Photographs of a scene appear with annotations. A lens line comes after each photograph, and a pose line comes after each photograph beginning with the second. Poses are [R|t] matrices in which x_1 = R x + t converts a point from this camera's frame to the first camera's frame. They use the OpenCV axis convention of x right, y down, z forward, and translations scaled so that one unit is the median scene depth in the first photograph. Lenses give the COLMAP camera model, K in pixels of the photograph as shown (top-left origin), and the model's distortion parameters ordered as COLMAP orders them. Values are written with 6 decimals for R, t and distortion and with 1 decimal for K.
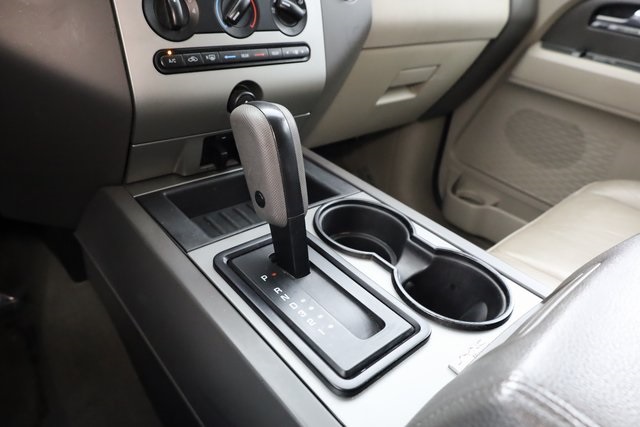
lens RADIAL K [[439.7, 0, 319.4], [0, 439.7, 216.3], [0, 0, 1]] dist [-0.021718, -0.001034]
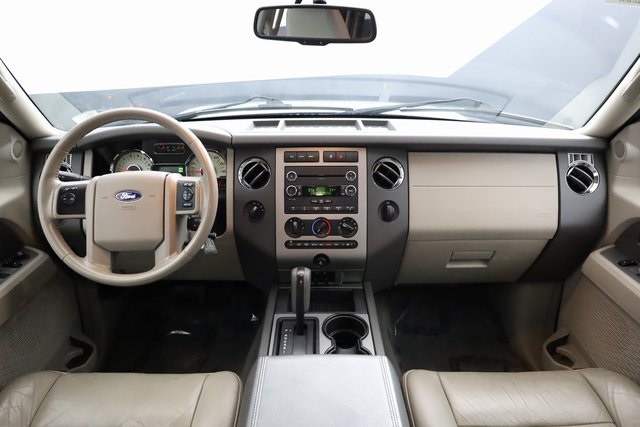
lens RADIAL K [[439.7, 0, 320.6], [0, 439.7, 213.0], [0, 0, 1]] dist [-0.021718, -0.001034]
pose [[0.748800, 0.152695, -0.644967, 1.333281], [-0.277835, 0.955791, -0.096281, -0.279652], [0.601753, 0.251290, 0.758121, -0.893317]]
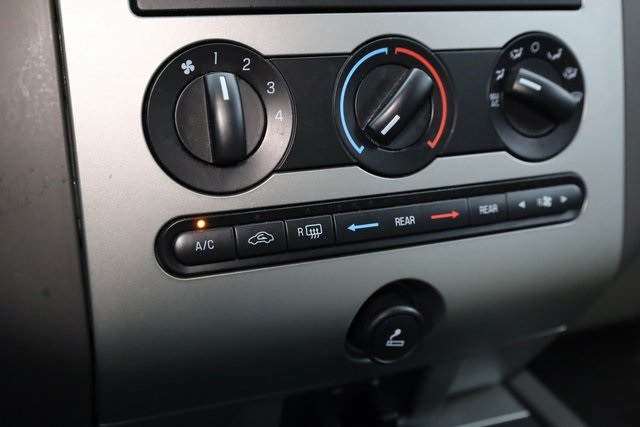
lens RADIAL K [[729.8, 0, 321.9], [0, 729.8, 212.4], [0, 0, 1]] dist [-0.002316, 0.000000]
pose [[0.944789, 0.087677, -0.315733, -0.037011], [-0.134080, 0.982623, -0.128351, -0.266471], [0.298993, 0.163598, 0.940127, 0.365286]]
